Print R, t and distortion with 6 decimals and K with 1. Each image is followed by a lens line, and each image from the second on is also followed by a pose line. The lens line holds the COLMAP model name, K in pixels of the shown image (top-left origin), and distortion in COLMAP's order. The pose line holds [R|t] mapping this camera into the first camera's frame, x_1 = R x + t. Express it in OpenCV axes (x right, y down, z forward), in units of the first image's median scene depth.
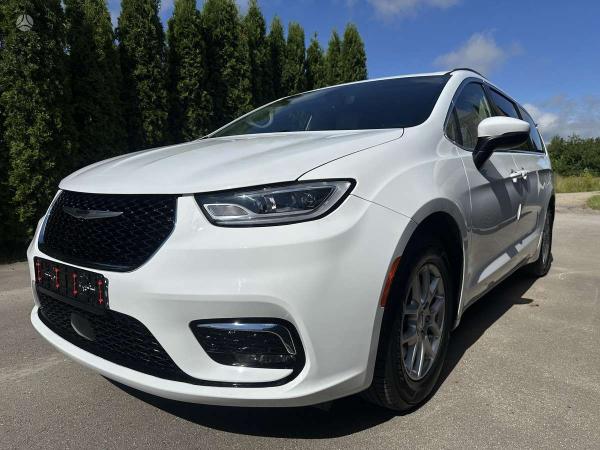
lens RADIAL K [[425.3, 0, 302.2], [0, 425.3, 226.1], [0, 0, 1]] dist [-0.008526, -0.004536]
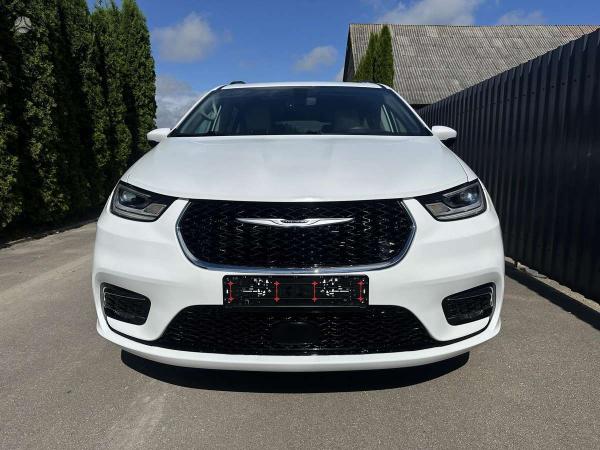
lens RADIAL K [[425.3, 0, 301.3], [0, 425.3, 221.3], [0, 0, 1]] dist [-0.008526, -0.004536]
pose [[0.809041, -0.093051, 0.580339, -0.236003], [0.070171, 0.995618, 0.061812, -0.020195], [-0.583548, -0.009285, 0.812026, 0.038291]]
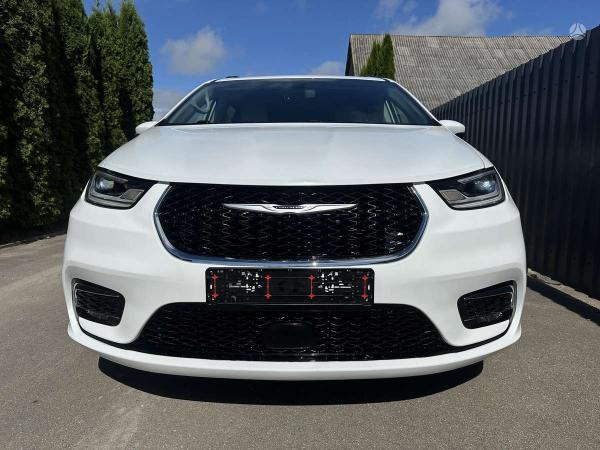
lens RADIAL K [[425.3, 0, 299.8], [0, 425.3, 227.7], [0, 0, 1]] dist [-0.008526, -0.004536]
pose [[0.810977, -0.079723, 0.579621, -0.219096], [0.063948, 0.996816, 0.047632, -0.006132], [-0.581573, -0.001563, 0.813493, 0.060223]]
